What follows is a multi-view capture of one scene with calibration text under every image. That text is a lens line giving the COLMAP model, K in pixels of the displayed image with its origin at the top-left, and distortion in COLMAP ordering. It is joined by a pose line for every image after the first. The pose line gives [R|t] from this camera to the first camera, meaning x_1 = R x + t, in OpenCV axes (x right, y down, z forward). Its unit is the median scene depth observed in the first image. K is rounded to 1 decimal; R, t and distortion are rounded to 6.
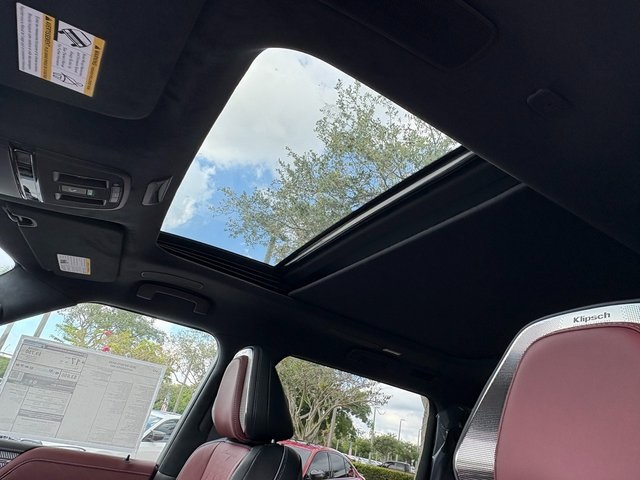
lens RADIAL K [[416.8, 0, 316.9], [0, 416.8, 237.1], [0, 0, 1]] dist [-0.005932, 0.001123]
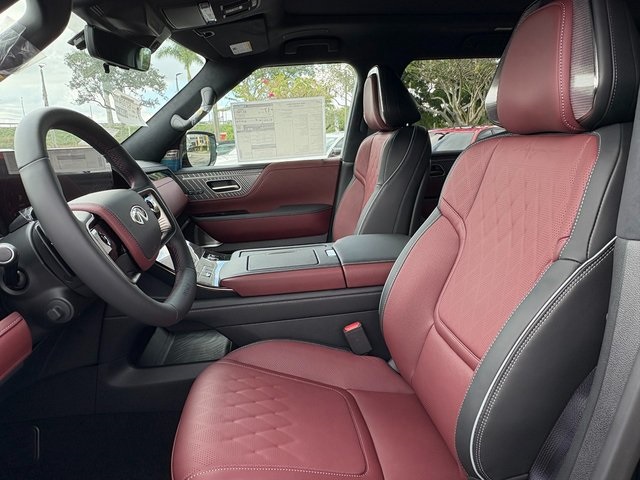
lens RADIAL K [[416.8, 0, 316.9], [0, 416.8, 237.1], [0, 0, 1]] dist [-0.005932, 0.001123]
pose [[0.902437, -0.135127, -0.409082, 0.137038], [0.361070, 0.755218, 0.547060, -0.116206], [0.235023, -0.641394, 0.730327, -0.360787]]
